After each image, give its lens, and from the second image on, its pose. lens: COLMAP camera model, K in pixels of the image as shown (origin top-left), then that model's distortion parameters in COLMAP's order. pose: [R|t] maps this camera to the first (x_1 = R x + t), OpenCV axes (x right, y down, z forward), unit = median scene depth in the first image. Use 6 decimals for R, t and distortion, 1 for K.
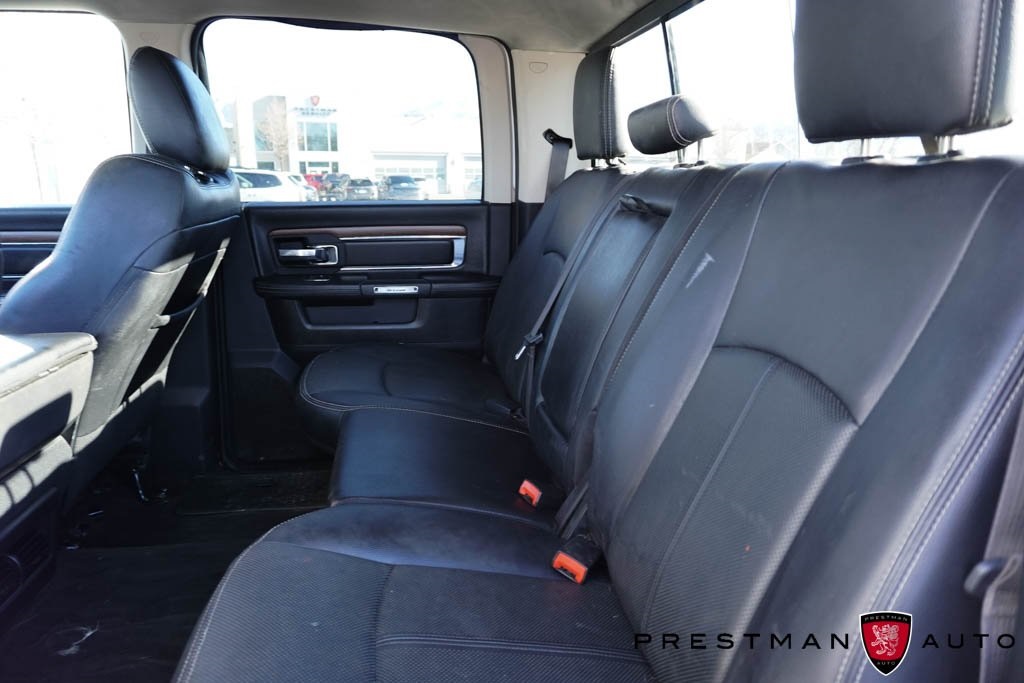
lens RADIAL K [[700.8, 0, 510.7], [0, 700.8, 340.6], [0, 0, 1]] dist [-0.004271, -0.010619]
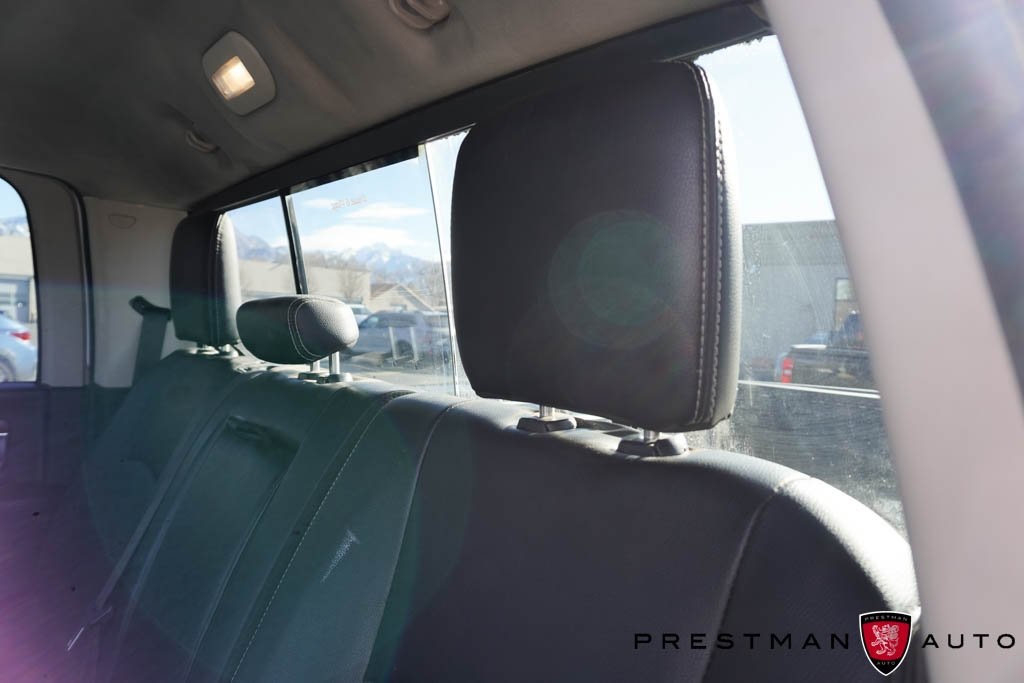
lens RADIAL K [[700.8, 0, 512.1], [0, 700.8, 342.2], [0, 0, 1]] dist [-0.004271, -0.010619]
pose [[0.870439, 0.012517, 0.492116, 0.042221], [0.078391, 0.983396, -0.163667, -0.110290], [-0.485994, 0.181040, 0.855006, 0.162679]]
